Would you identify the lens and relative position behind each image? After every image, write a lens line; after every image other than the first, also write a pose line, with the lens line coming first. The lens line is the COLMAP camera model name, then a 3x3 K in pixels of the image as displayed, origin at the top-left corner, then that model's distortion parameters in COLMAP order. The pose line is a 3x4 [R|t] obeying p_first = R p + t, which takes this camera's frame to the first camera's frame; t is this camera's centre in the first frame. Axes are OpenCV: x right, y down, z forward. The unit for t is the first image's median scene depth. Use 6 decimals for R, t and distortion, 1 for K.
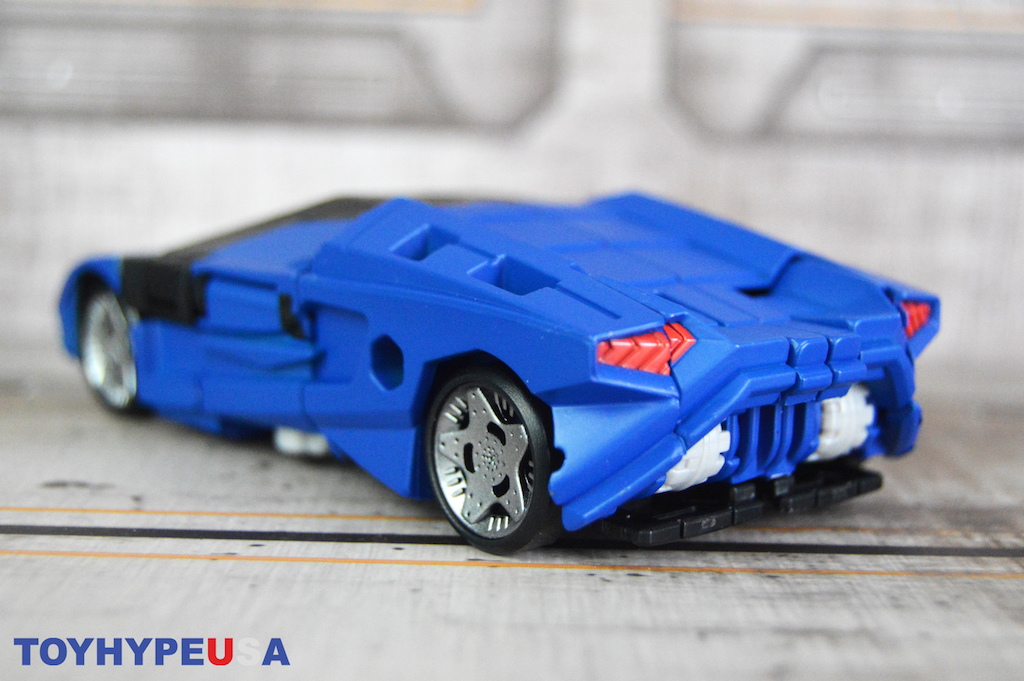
lens RADIAL K [[1669.6, 0, 512.0], [0, 1669.6, 340.5], [0, 0, 1]] dist [-0.100289, 0.127586]
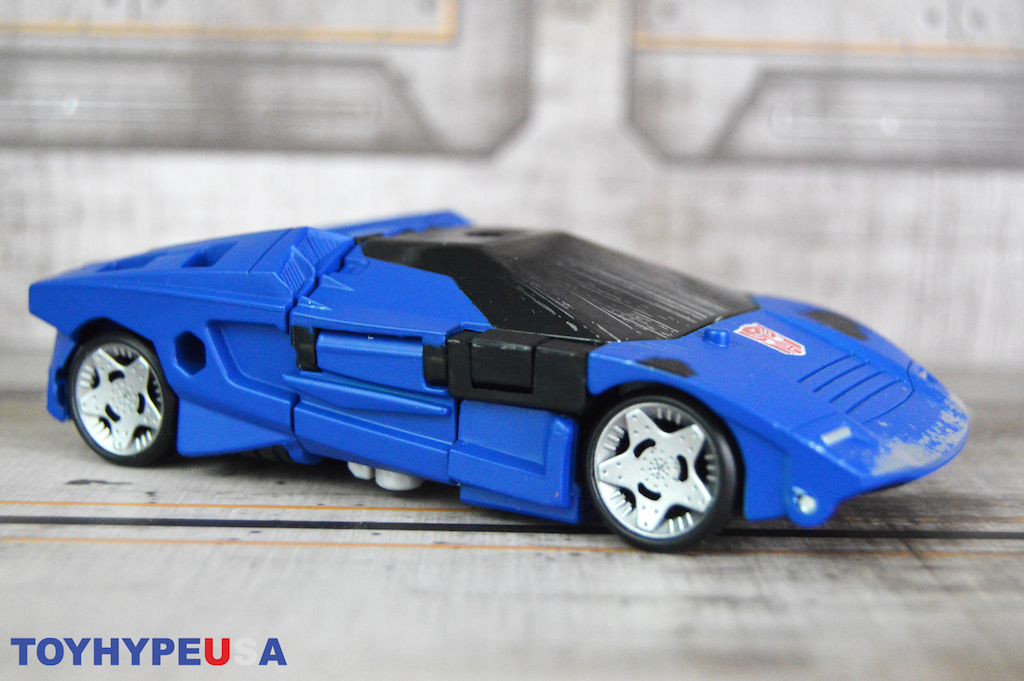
lens RADIAL K [[1702.2, 0, 512.0], [0, 1702.2, 340.5], [0, 0, 1]] dist [-0.091422, 0.016031]
pose [[0.999974, -0.007115, 0.001489, 0.026669], [0.007111, 0.999971, 0.002816, -0.014157], [-0.001509, -0.002805, 0.999995, -0.196830]]
